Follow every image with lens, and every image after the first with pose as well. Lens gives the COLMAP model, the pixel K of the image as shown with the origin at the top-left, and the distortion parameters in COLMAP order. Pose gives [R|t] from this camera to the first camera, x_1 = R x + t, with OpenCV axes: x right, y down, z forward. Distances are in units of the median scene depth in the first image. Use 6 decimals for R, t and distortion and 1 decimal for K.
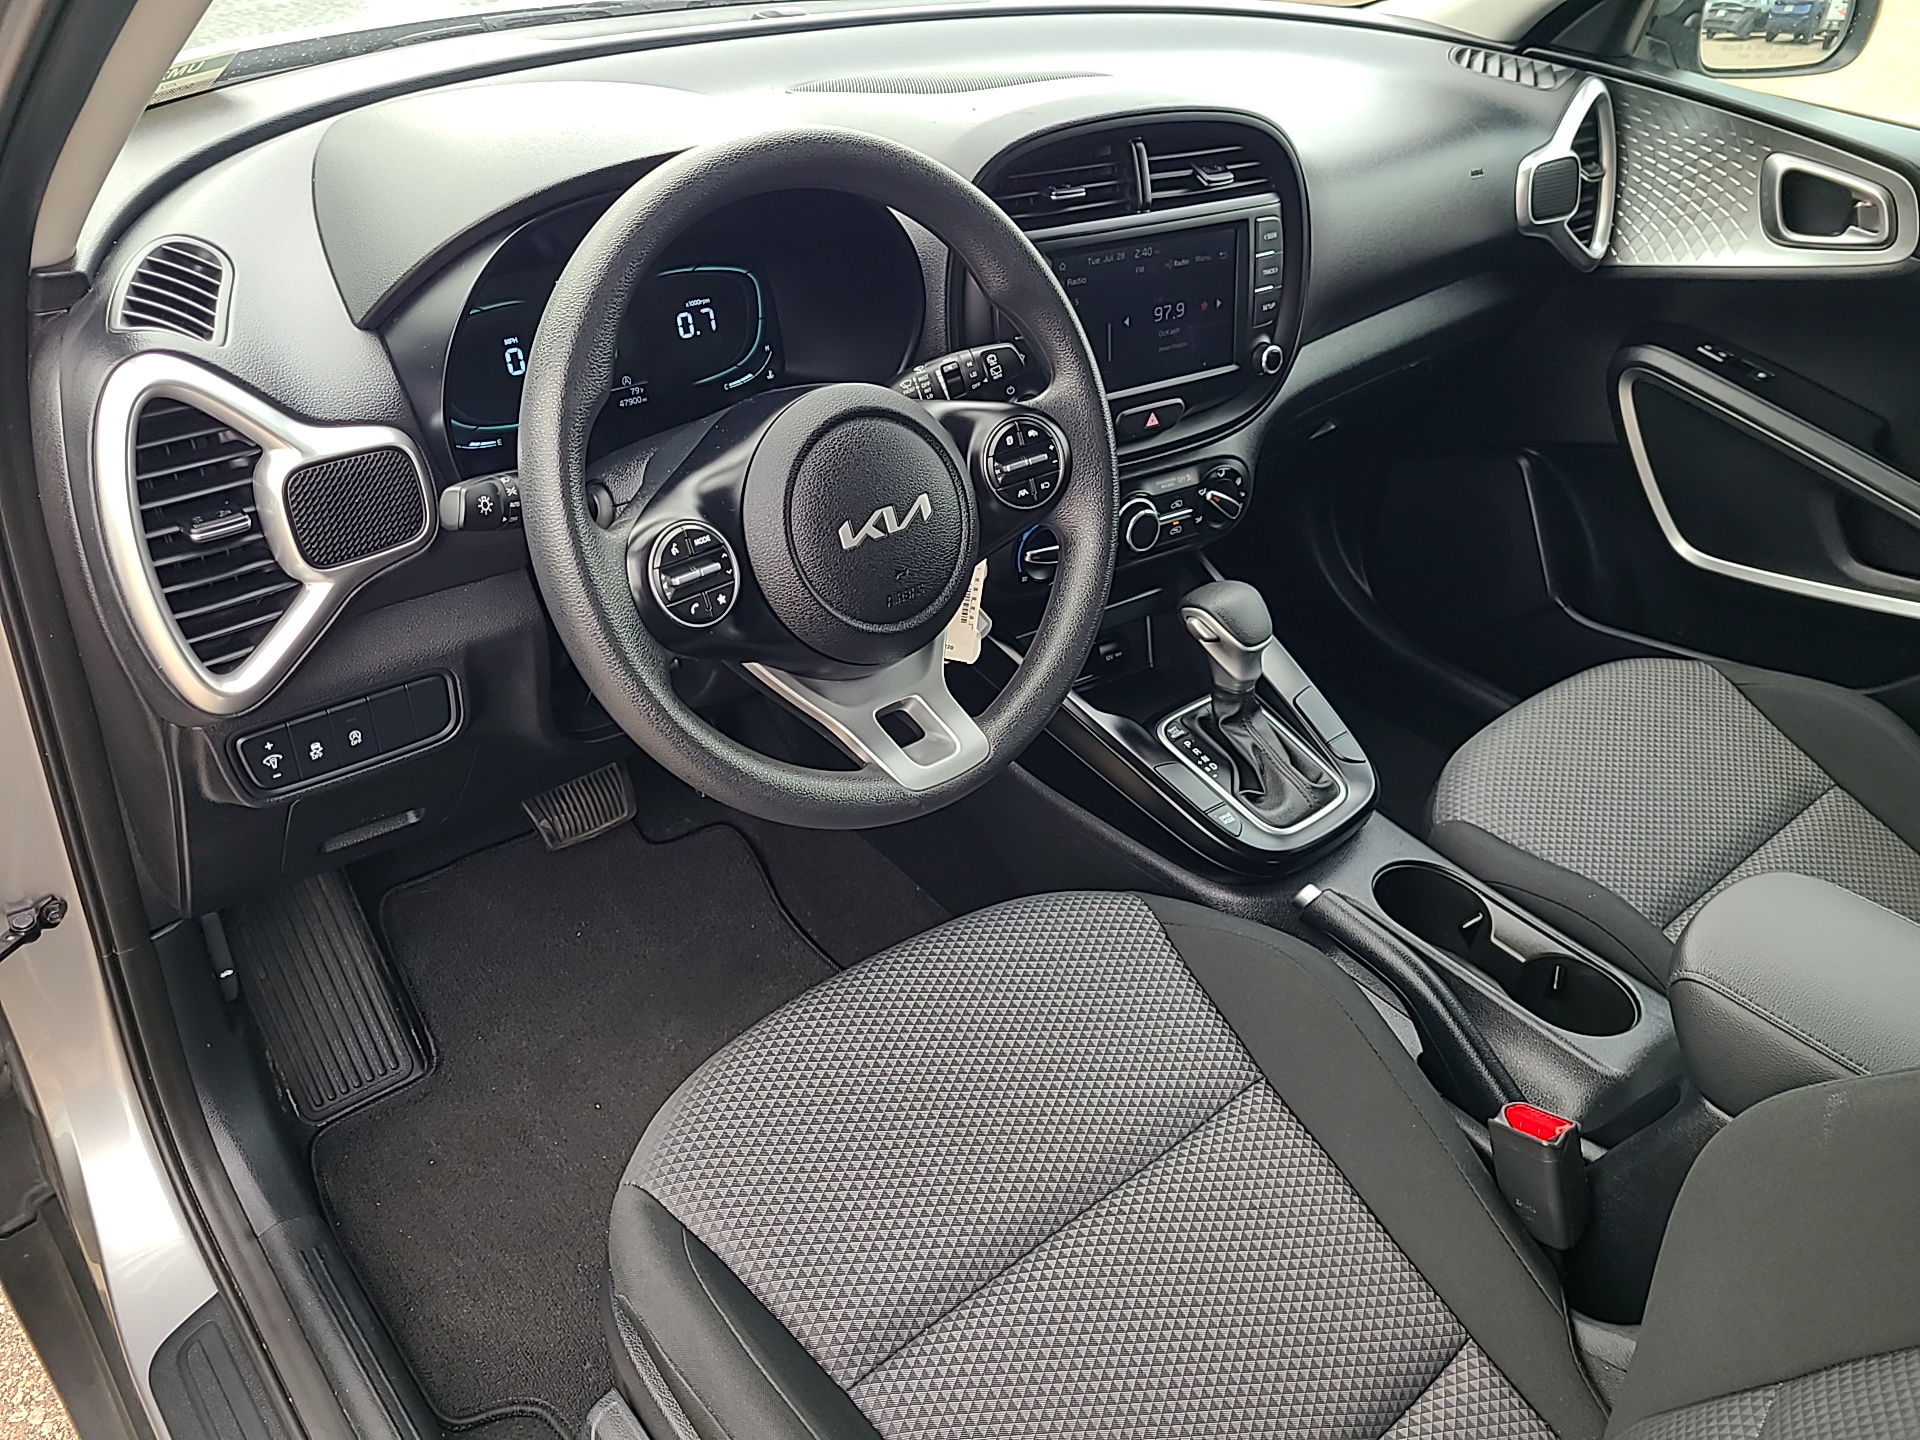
lens RADIAL K [[1507.0, 0, 931.9], [0, 1507.0, 707.0], [0, 0, 1]] dist [0.041591, -0.008471]
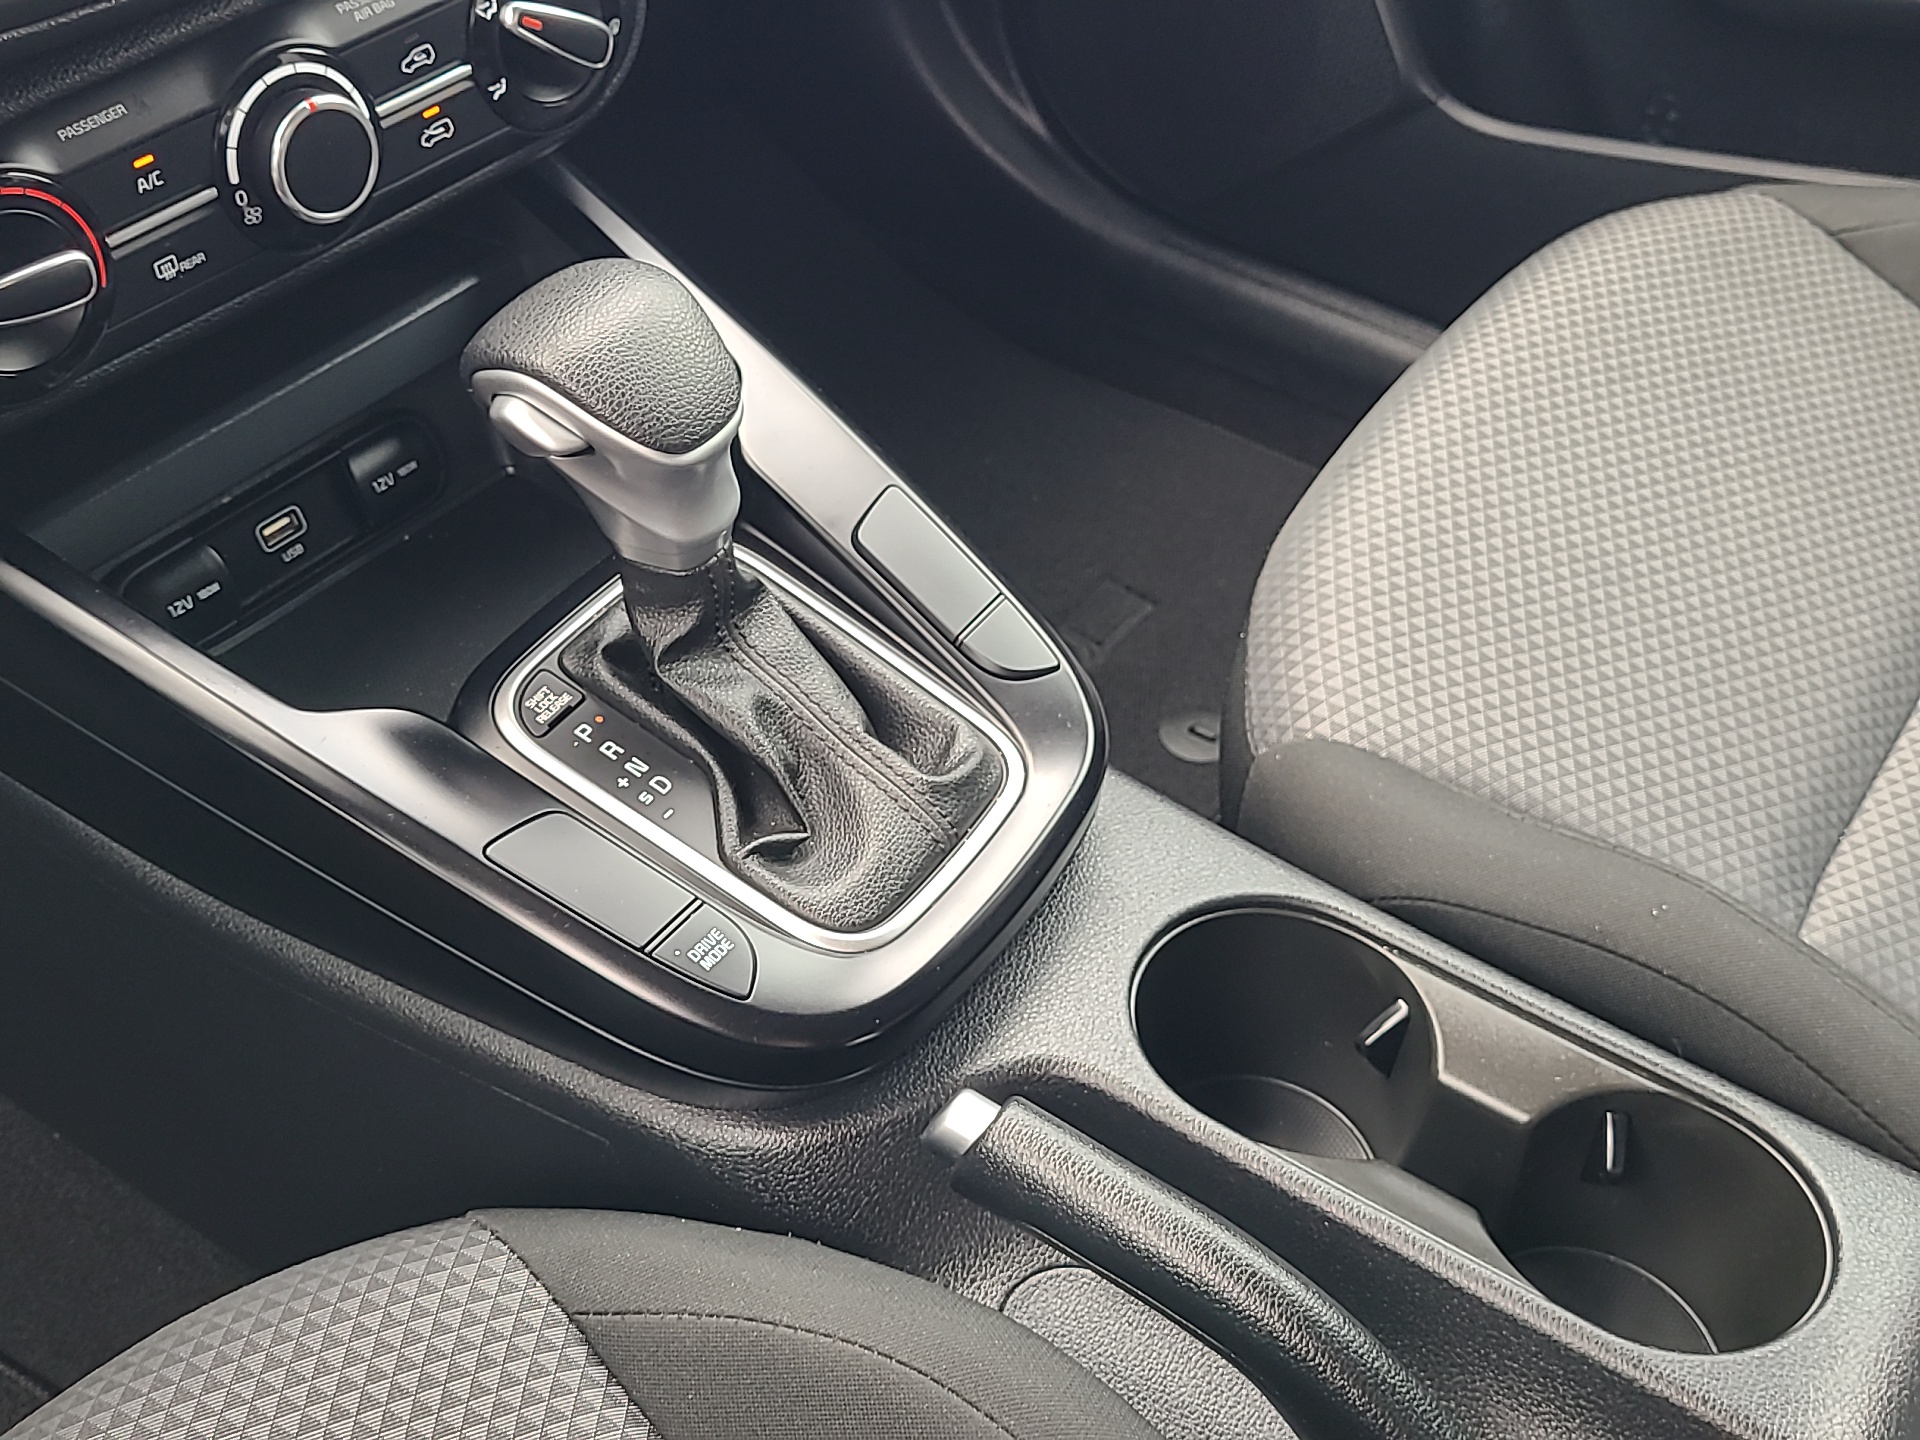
lens RADIAL K [[2365.6, 0, 940.5], [0, 2365.6, 687.3], [0, 0, 1]] dist [0.017659, 0.000000]
pose [[0.962287, -0.214819, 0.166902, 0.159842], [0.184718, 0.966386, 0.178821, -0.071569], [-0.199705, -0.141248, 0.969622, 0.435951]]
